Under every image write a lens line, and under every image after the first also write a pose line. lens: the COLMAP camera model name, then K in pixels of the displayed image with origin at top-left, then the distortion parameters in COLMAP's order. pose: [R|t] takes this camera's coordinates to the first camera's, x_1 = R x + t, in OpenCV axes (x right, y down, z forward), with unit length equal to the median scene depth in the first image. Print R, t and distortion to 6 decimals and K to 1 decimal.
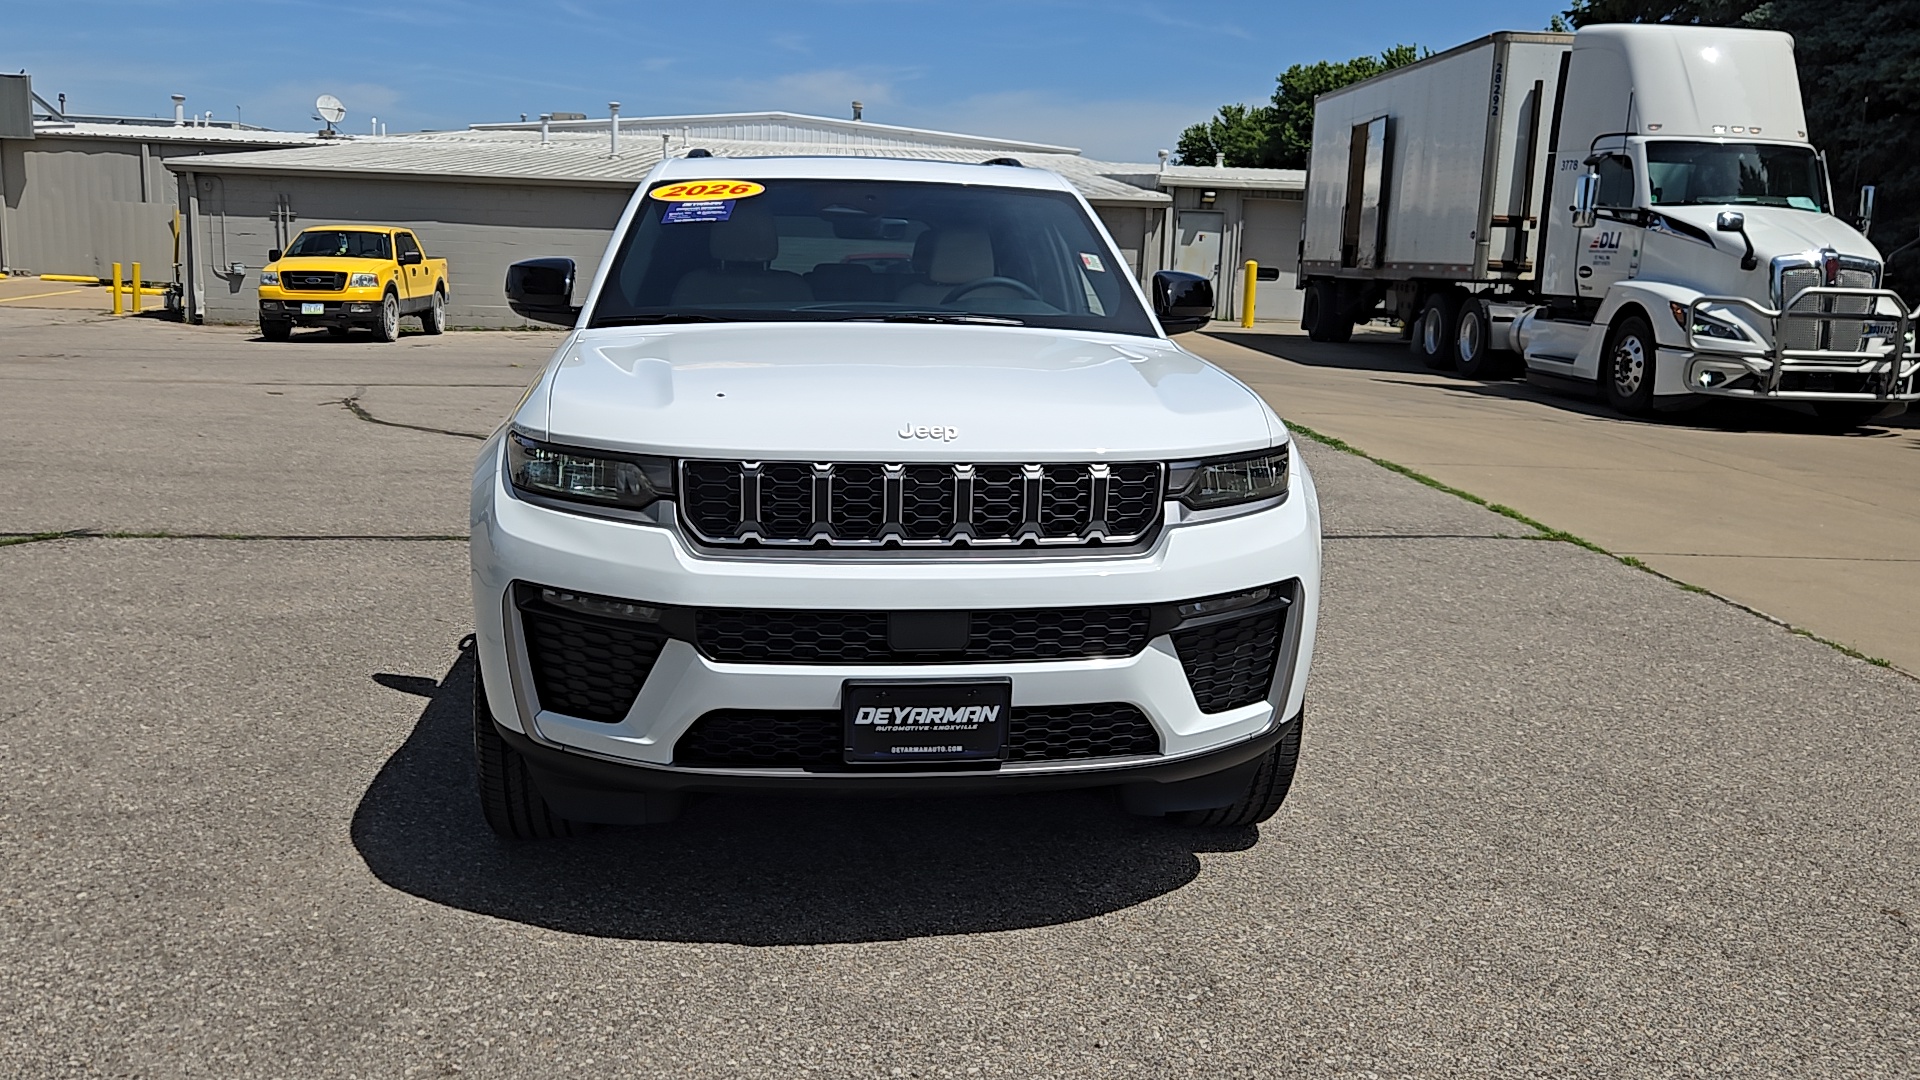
lens RADIAL K [[1598.5, 0, 952.3], [0, 1598.5, 544.7], [0, 0, 1]] dist [0.001068, 0.002978]
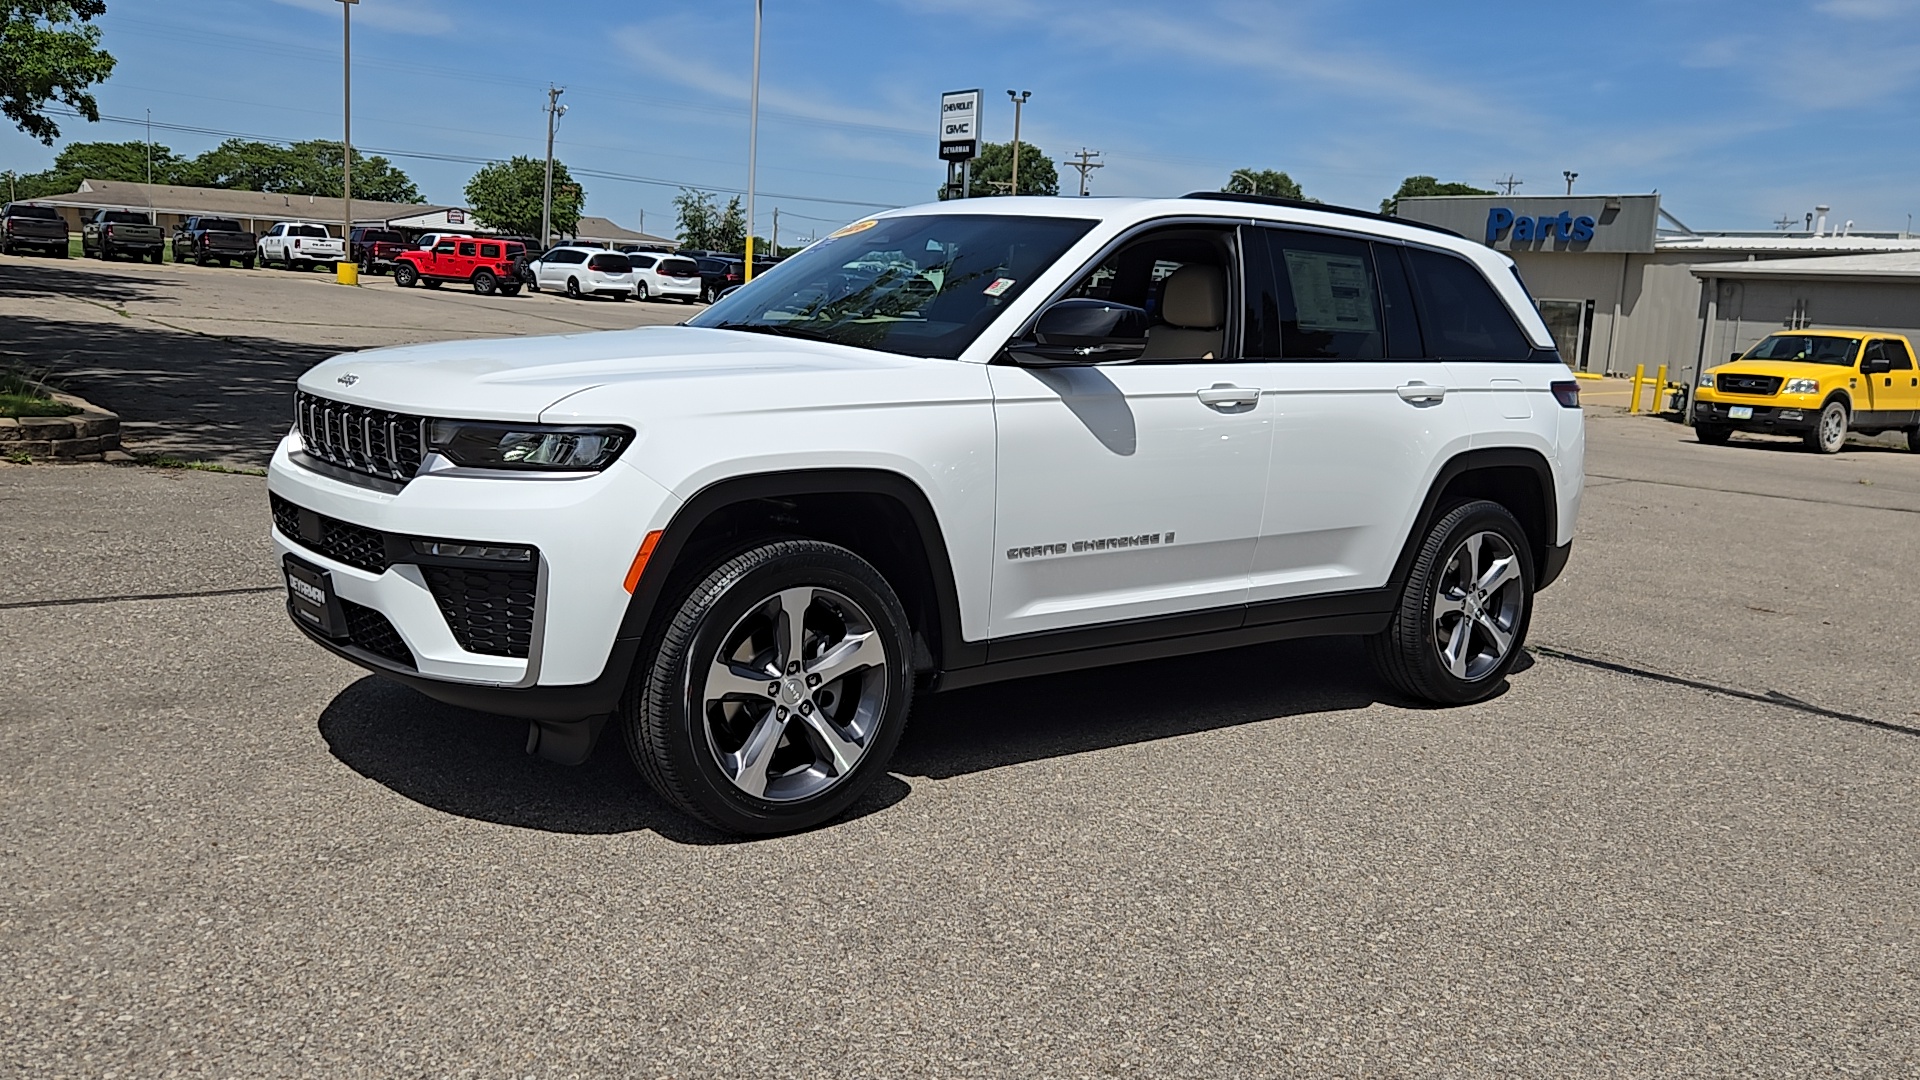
lens RADIAL K [[1598.5, 0, 952.3], [0, 1598.5, 544.7], [0, 0, 1]] dist [0.001068, 0.002978]
pose [[0.528938, 0.128542, -0.838870, 0.163955], [-0.188919, 0.981494, 0.031276, -0.008601], [0.827366, 0.141936, 0.543433, 0.085147]]
